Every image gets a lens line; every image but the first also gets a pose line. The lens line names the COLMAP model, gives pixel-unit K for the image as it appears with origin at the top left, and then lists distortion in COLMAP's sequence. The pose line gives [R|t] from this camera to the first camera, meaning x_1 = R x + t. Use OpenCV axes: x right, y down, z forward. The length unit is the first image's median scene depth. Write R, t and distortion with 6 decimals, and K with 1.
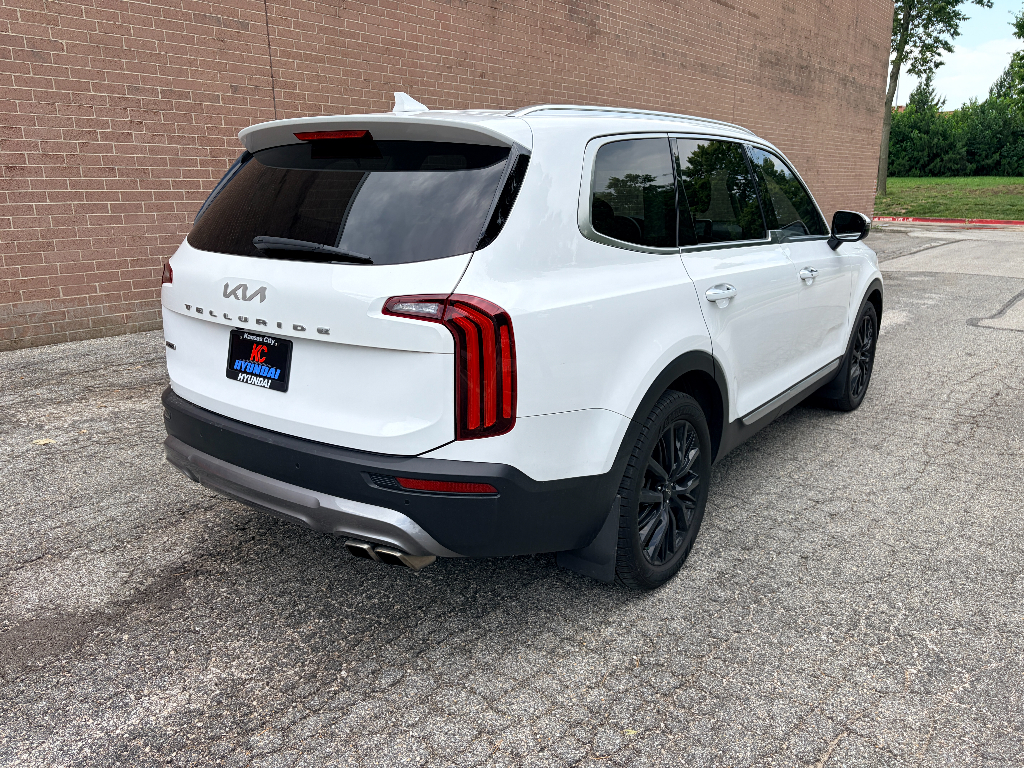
lens RADIAL K [[783.0, 0, 509.8], [0, 783.0, 342.5], [0, 0, 1]] dist [0.089427, -0.121956]
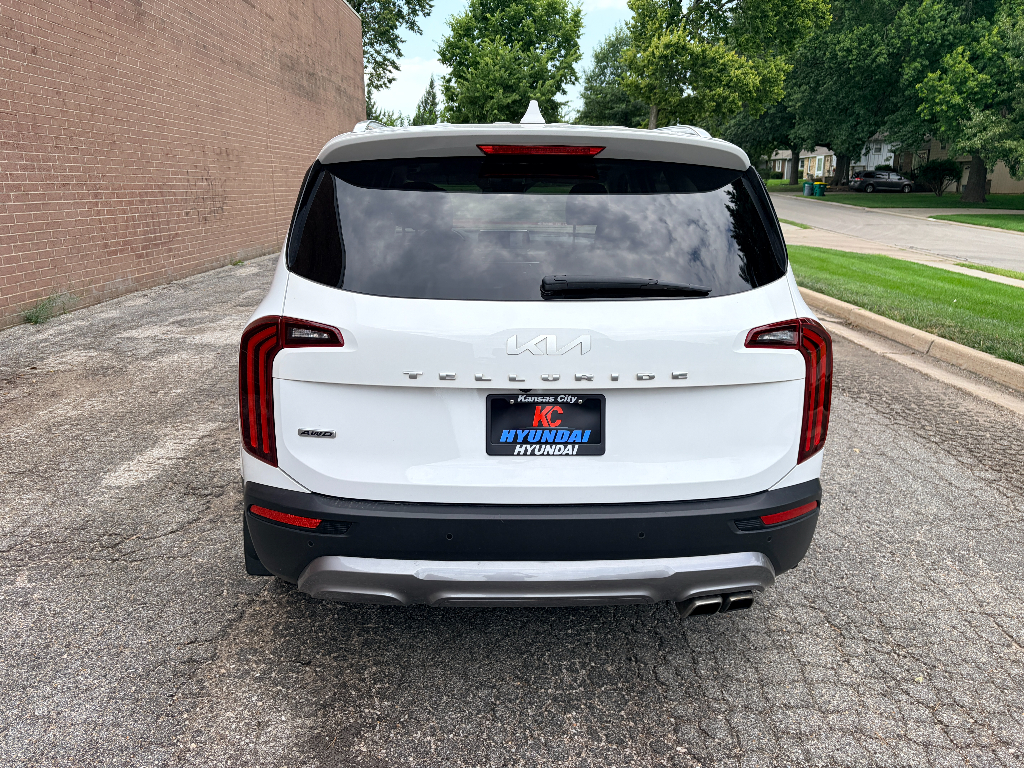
lens RADIAL K [[783.0, 0, 509.8], [0, 783.0, 342.5], [0, 0, 1]] dist [0.089427, -0.121956]
pose [[0.776855, -0.119249, 0.618285, -0.144529], [0.119137, 0.992004, 0.041637, -0.017317], [-0.618306, 0.041315, 0.784851, 0.065196]]
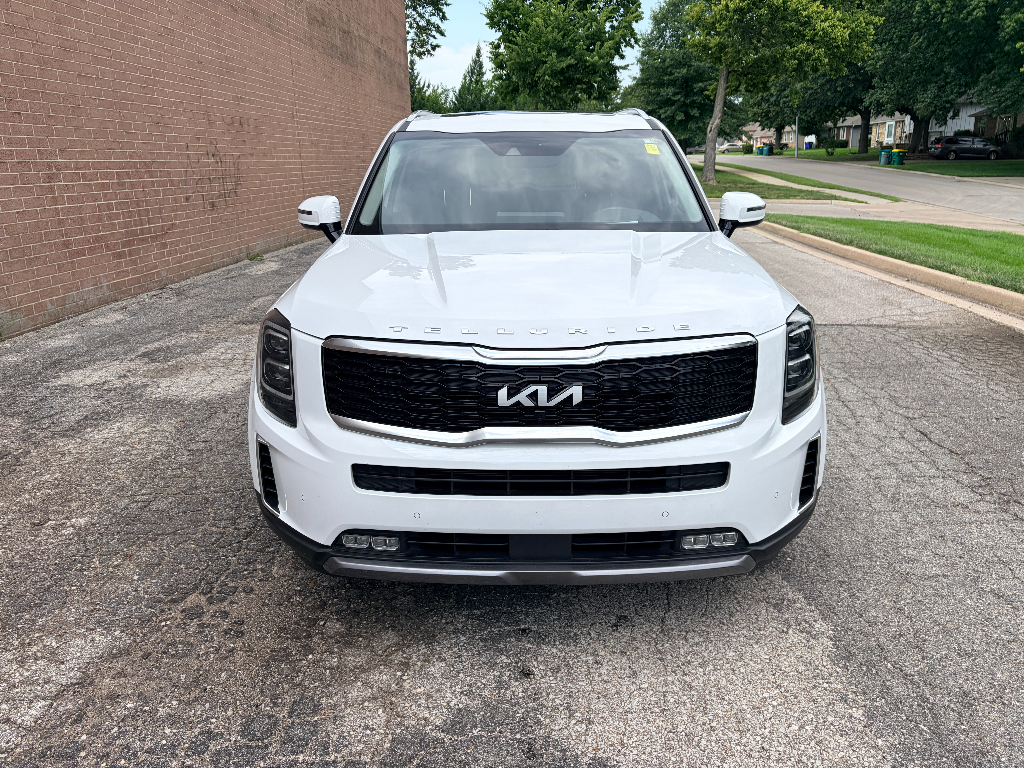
lens RADIAL K [[783.0, 0, 509.8], [0, 783.0, 342.5], [0, 0, 1]] dist [0.089427, -0.121956]
pose [[0.809738, -0.141701, 0.569426, -0.049948], [0.128614, 0.989667, 0.063385, -0.046365], [-0.572523, 0.021911, 0.819596, 0.232810]]
